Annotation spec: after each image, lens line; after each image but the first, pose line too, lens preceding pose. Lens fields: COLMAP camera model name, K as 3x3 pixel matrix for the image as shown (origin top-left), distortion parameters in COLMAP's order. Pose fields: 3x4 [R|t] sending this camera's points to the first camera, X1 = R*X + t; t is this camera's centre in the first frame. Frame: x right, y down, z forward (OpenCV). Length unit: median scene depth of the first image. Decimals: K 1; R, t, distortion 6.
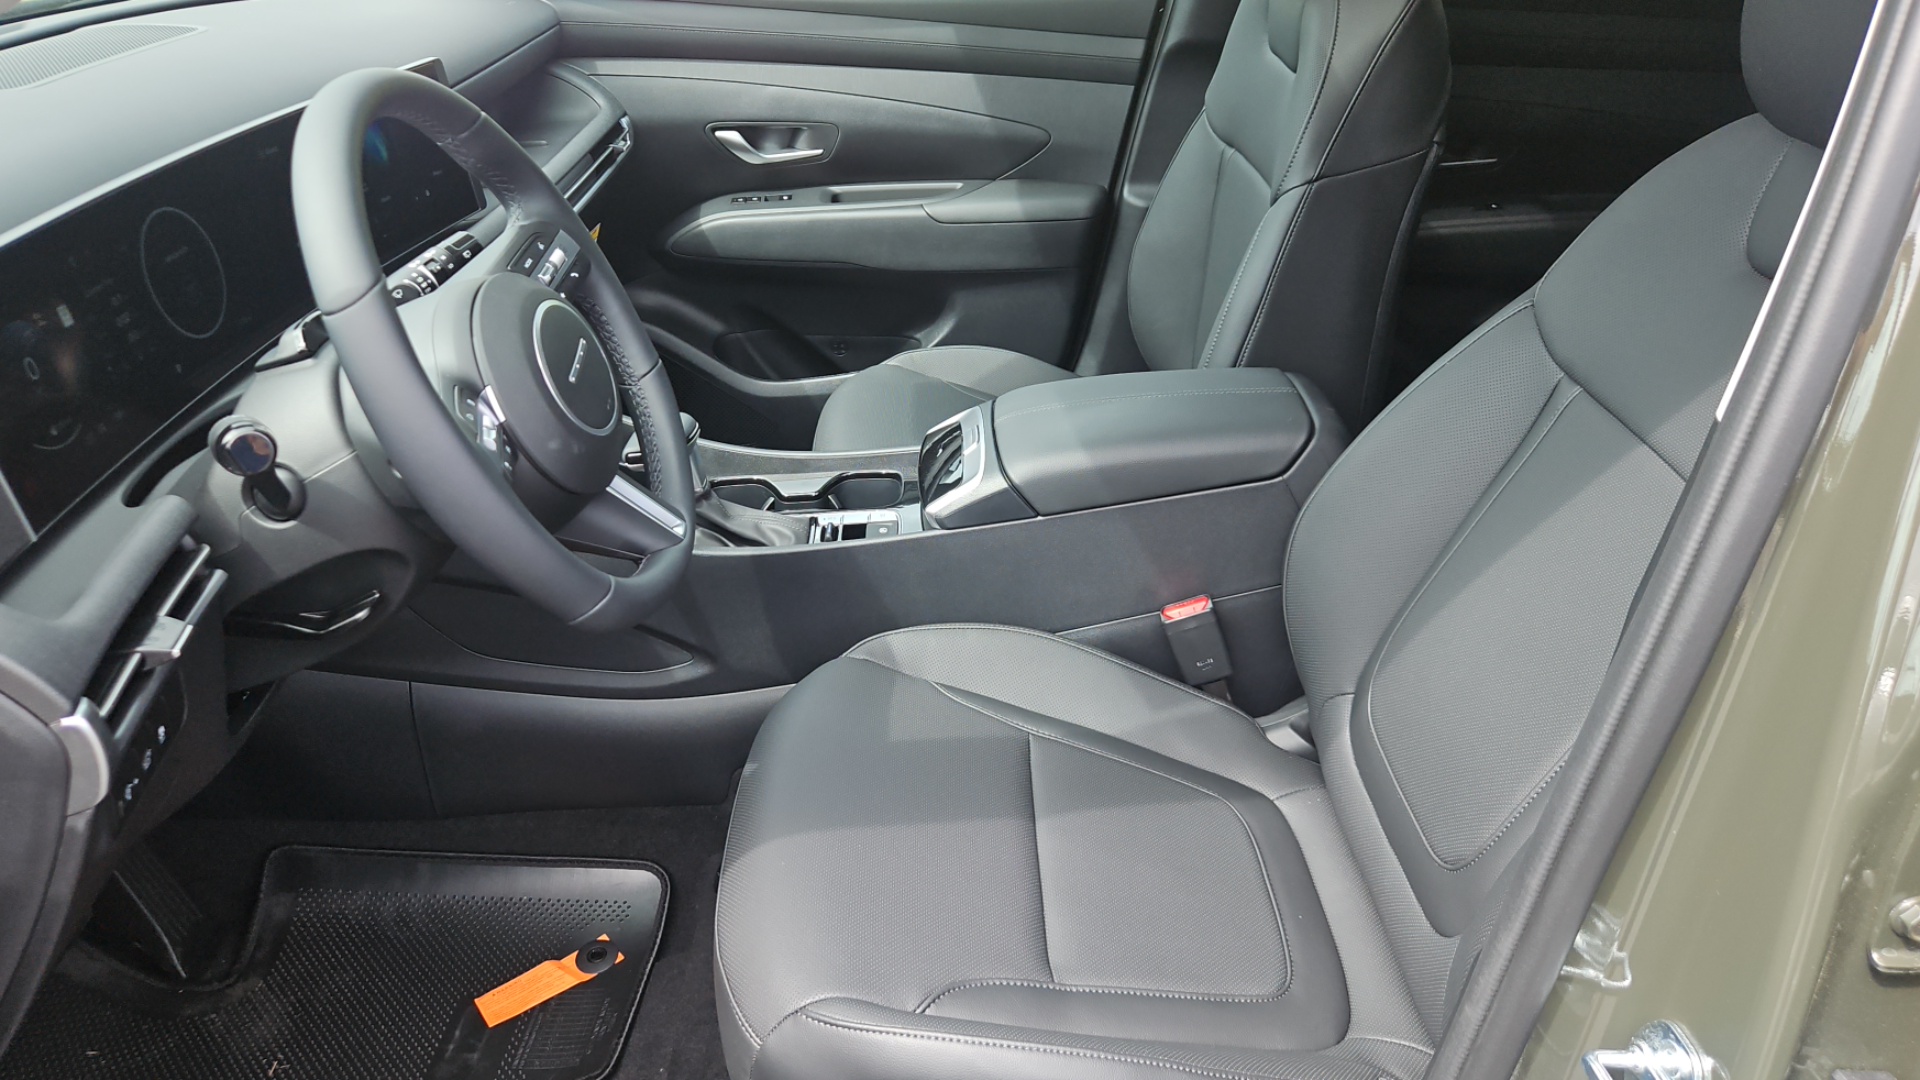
lens RADIAL K [[1421.2, 0, 953.6], [0, 1421.2, 559.5], [0, 0, 1]] dist [0.077538, -0.060412]
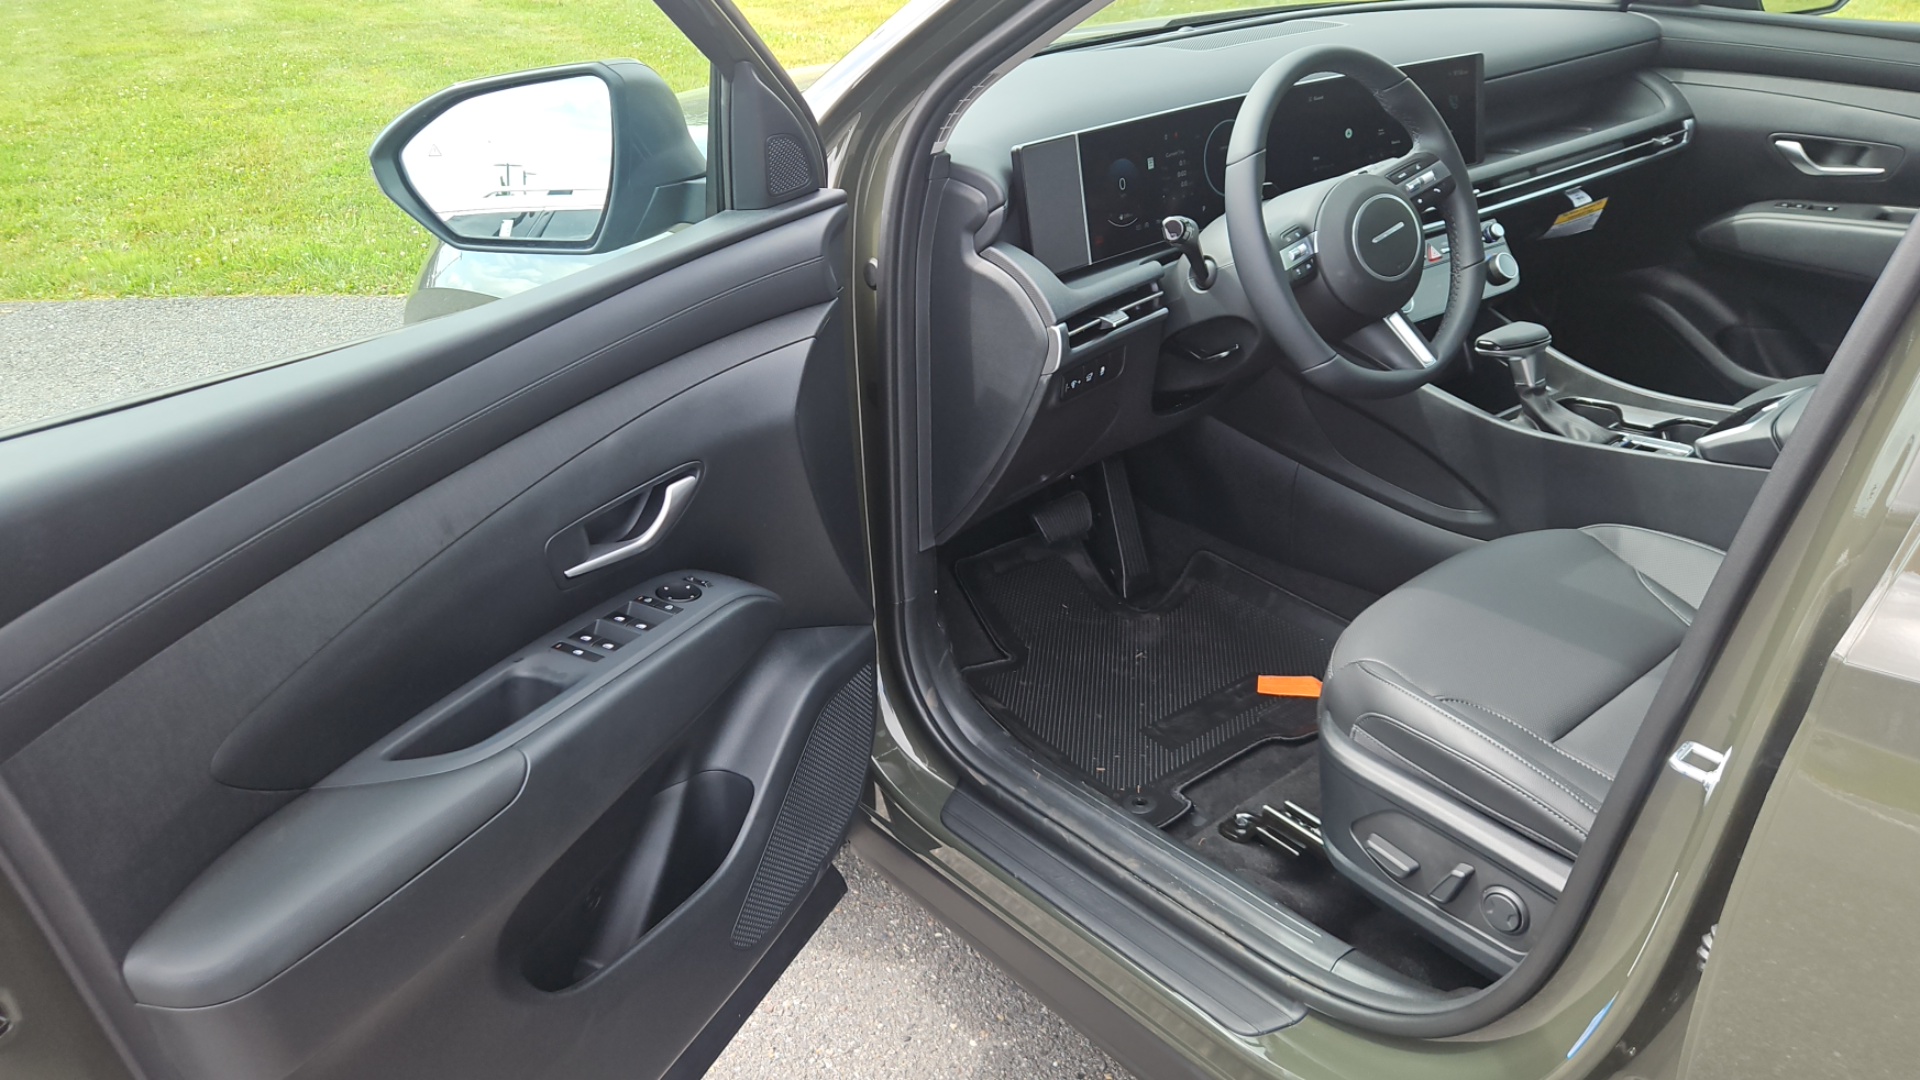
lens RADIAL K [[1421.2, 0, 947.1], [0, 1421.2, 539.1], [0, 0, 1]] dist [0.077538, -0.060412]
pose [[0.647448, 0.310032, -0.696197, 0.436669], [-0.327469, 0.938057, 0.113198, 0.110001], [0.688168, 0.154693, 0.708869, -0.286473]]
